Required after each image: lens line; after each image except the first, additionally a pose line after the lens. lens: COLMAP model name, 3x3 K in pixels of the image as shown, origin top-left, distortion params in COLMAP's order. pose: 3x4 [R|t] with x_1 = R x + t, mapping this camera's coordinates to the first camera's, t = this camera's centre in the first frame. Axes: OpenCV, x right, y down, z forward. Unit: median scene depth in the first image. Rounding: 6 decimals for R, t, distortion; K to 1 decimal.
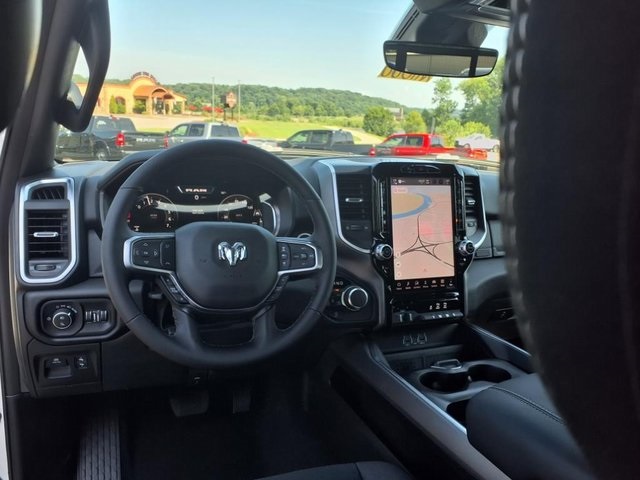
lens RADIAL K [[507.7, 0, 321.1], [0, 507.7, 238.4], [0, 0, 1]] dist [0.034892, -0.023552]
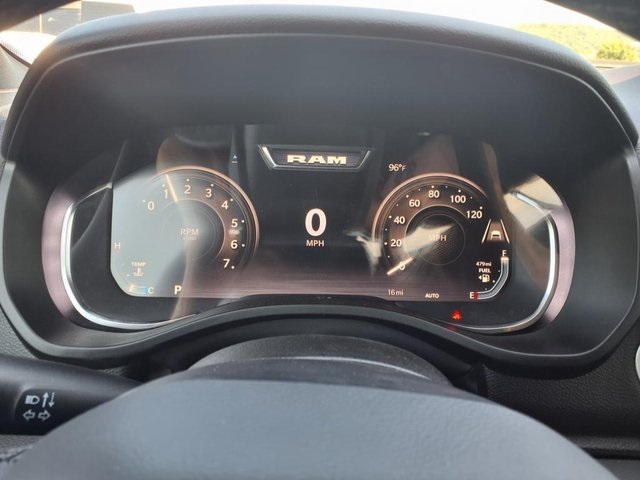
lens RADIAL K [[507.7, 0, 320.6], [0, 507.7, 244.3], [0, 0, 1]] dist [0.034892, -0.023552]
pose [[0.925971, 0.092597, -0.366066, -0.144366], [-0.051743, 0.991436, 0.119903, -0.100083], [0.374034, -0.092085, 0.922832, 0.869062]]
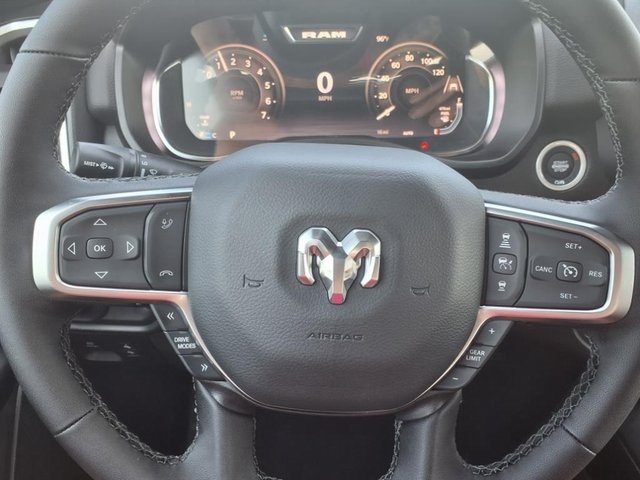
lens RADIAL K [[507.7, 0, 325.6], [0, 507.7, 242.3], [0, 0, 1]] dist [0.034892, -0.023552]
pose [[0.923869, 0.134607, -0.358257, -0.064078], [-0.011638, 0.945553, 0.325259, -0.084674], [0.382533, -0.296327, 0.875134, 0.679948]]
